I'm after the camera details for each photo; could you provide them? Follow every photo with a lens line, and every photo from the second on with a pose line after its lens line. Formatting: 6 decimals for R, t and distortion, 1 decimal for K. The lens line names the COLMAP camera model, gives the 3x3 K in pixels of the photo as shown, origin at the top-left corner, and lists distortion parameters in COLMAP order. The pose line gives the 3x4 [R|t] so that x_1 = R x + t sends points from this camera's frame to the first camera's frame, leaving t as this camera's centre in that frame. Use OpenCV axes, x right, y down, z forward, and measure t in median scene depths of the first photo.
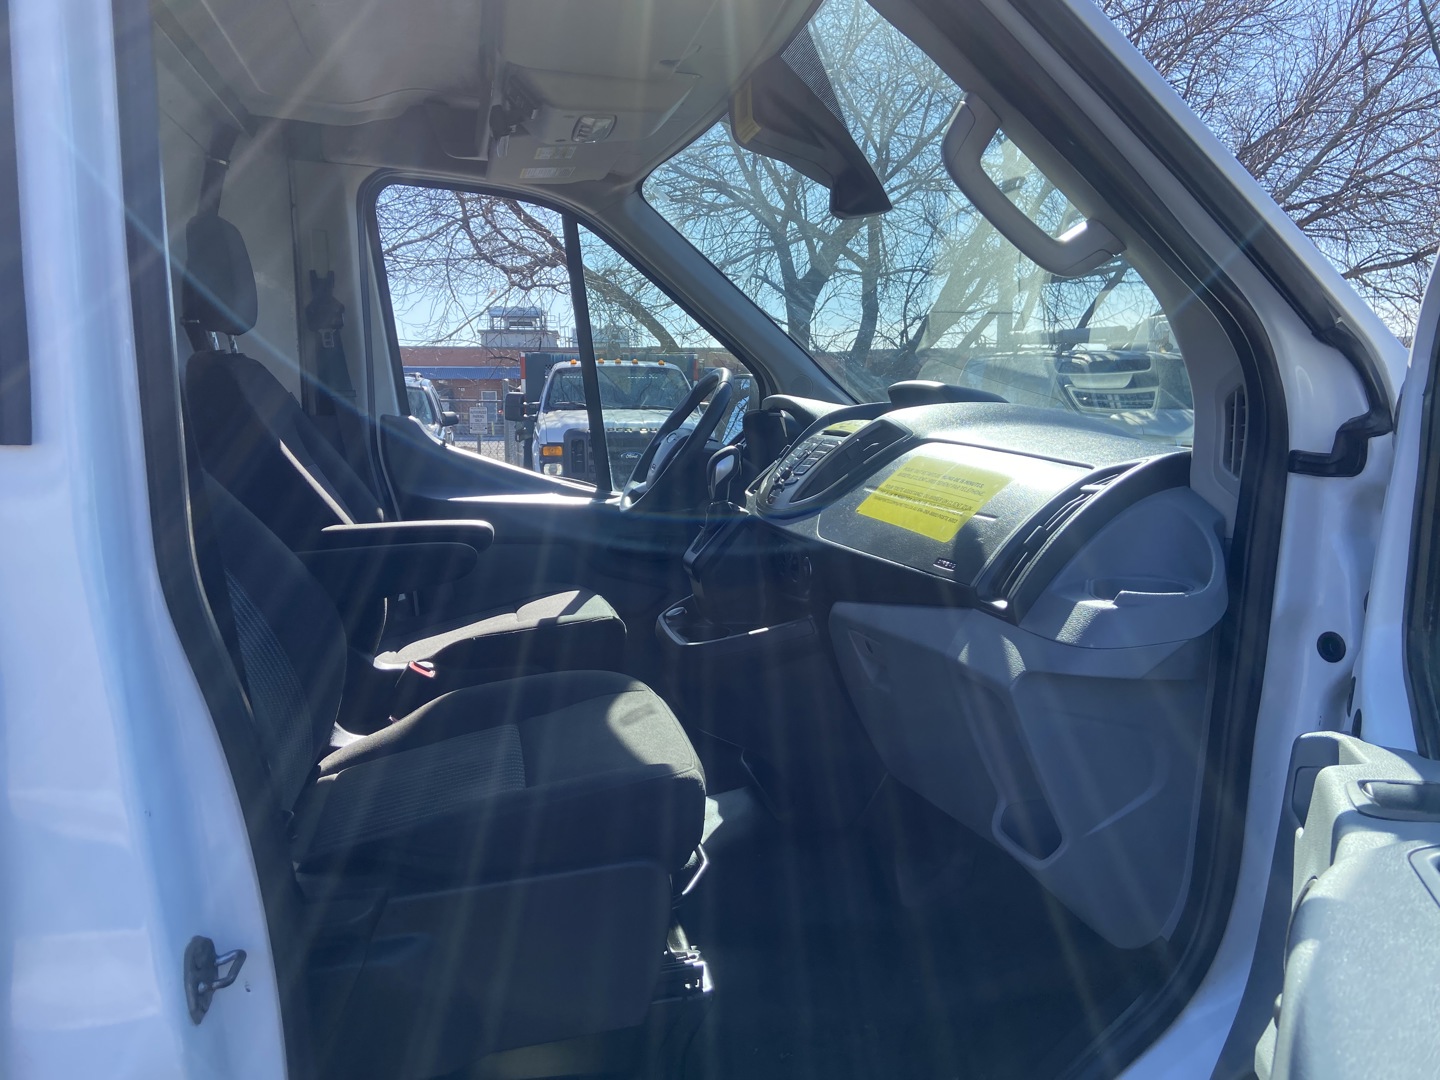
lens RADIAL K [[1084.9, 0, 722.9], [0, 1084.9, 553.3], [0, 0, 1]] dist [0.047112, -0.024793]
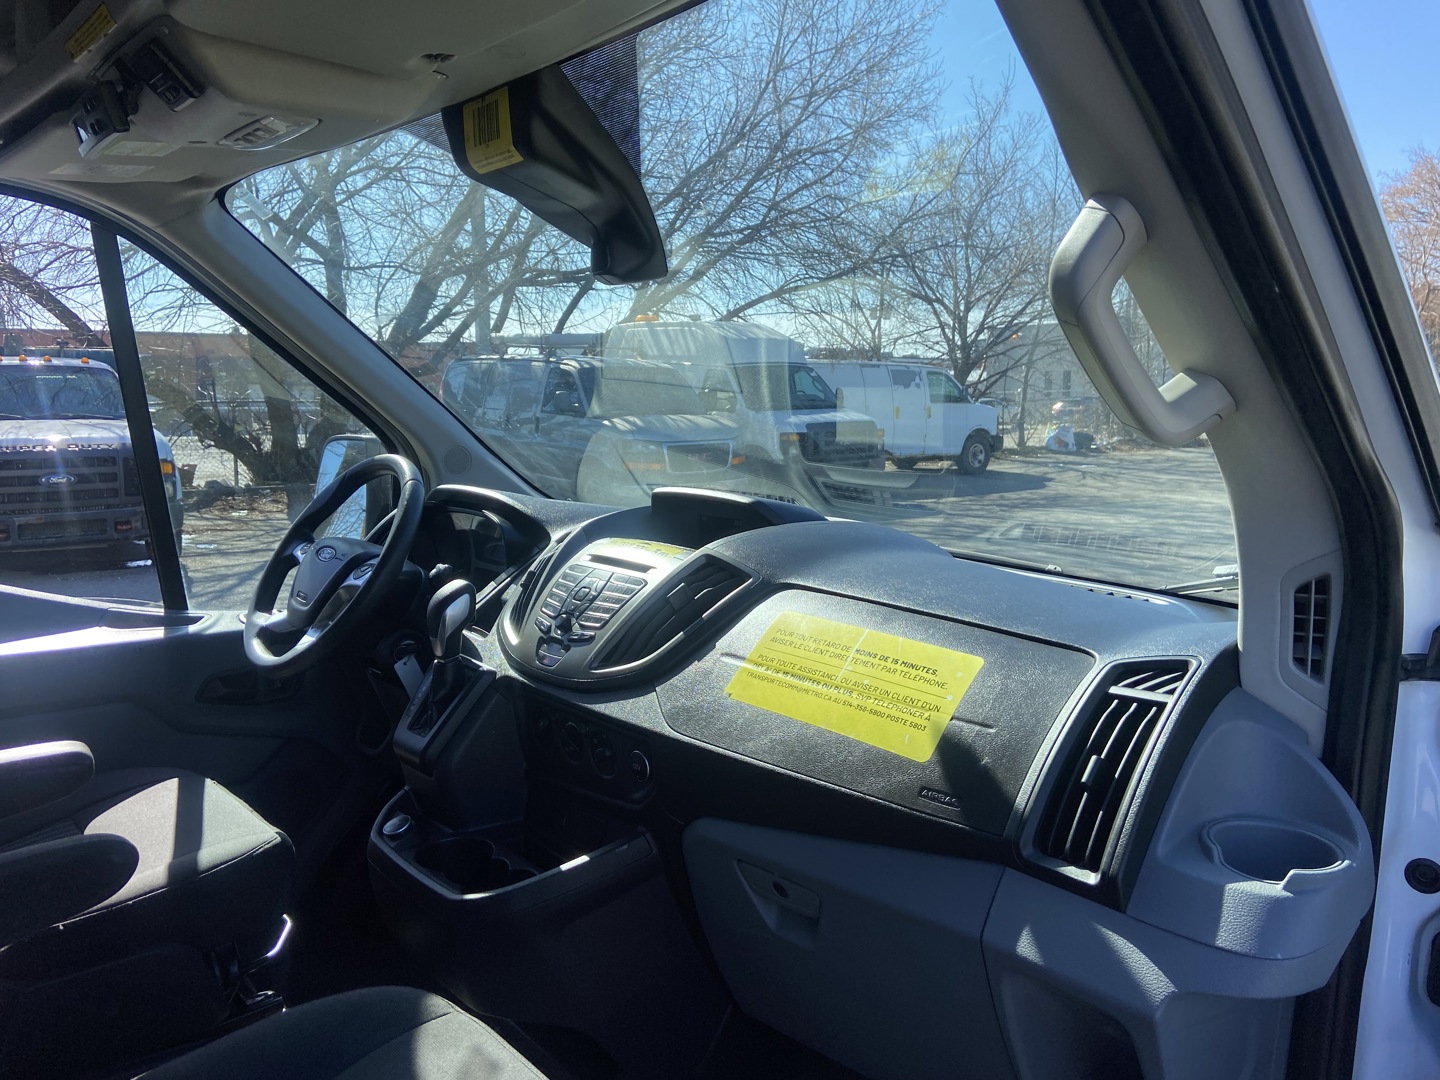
lens RADIAL K [[1084.9, 0, 720.7], [0, 1084.9, 526.4], [0, 0, 1]] dist [0.047112, -0.024793]
pose [[0.879072, -0.057251, 0.473239, -0.160160], [0.063219, 0.997994, 0.003300, -0.111688], [-0.472479, 0.027017, 0.880928, 0.244095]]
